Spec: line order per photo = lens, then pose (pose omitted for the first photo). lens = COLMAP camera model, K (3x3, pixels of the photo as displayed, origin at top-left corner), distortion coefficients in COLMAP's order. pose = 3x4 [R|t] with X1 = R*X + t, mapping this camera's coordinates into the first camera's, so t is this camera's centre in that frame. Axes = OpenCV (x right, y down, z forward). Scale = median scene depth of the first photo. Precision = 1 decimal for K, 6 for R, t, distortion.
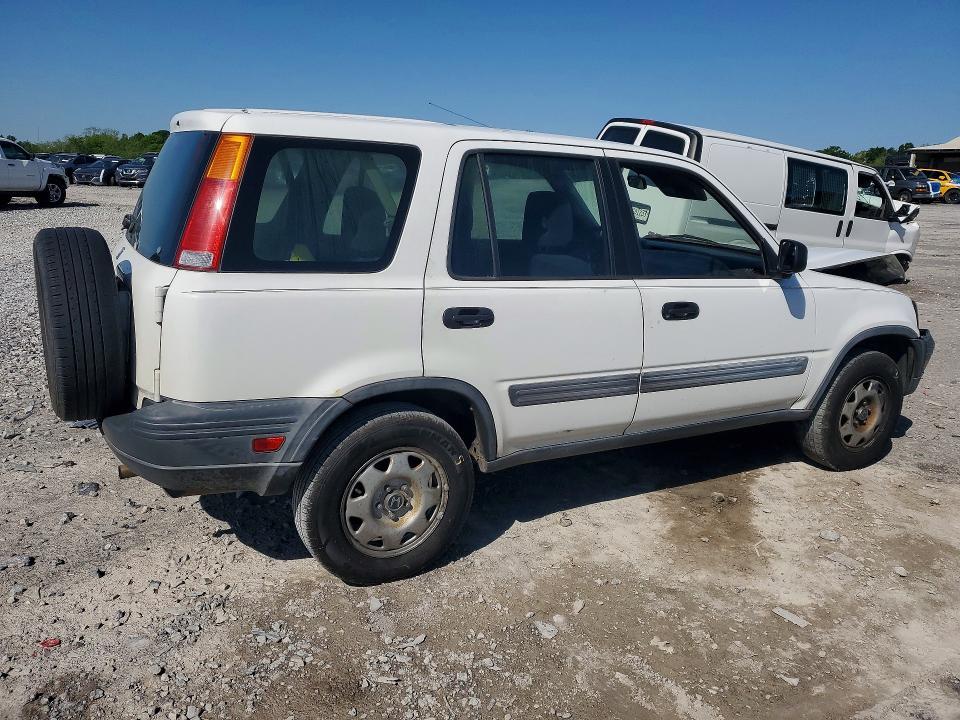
lens RADIAL K [[669.9, 0, 480.0], [0, 669.9, 360.0], [0, 0, 1]] dist [0.055893, -0.059438]
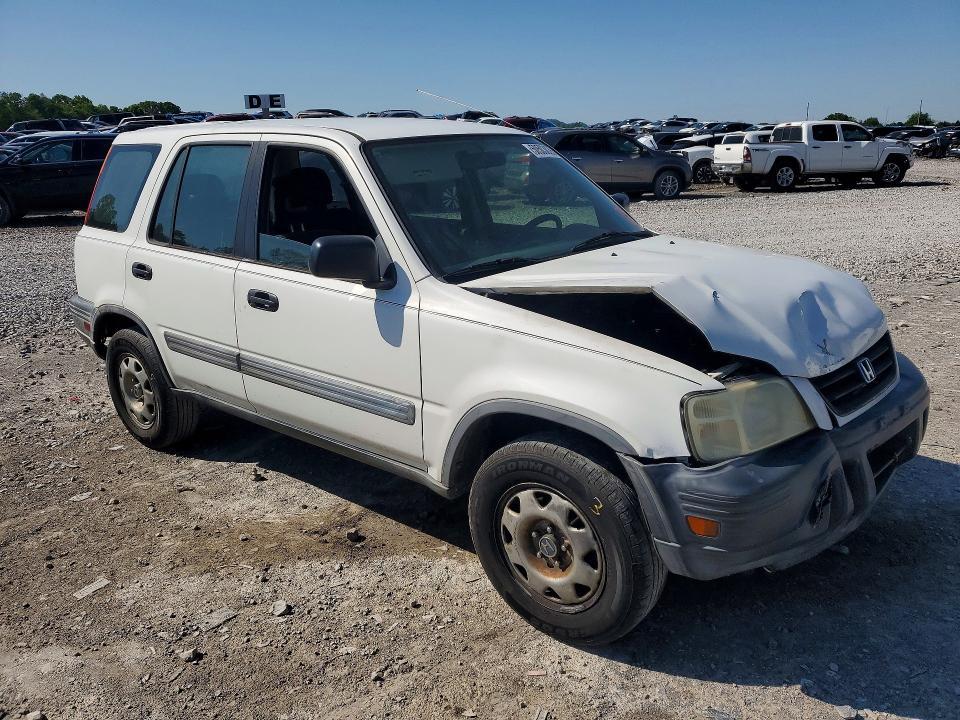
lens RADIAL K [[669.9, 0, 480.0], [0, 669.9, 360.0], [0, 0, 1]] dist [0.055893, -0.059438]
pose [[0.435071, 0.221478, -0.872732, 1.094520], [-0.196471, 0.969270, 0.148034, -0.164214], [0.878700, 0.107061, 0.465215, 0.711627]]
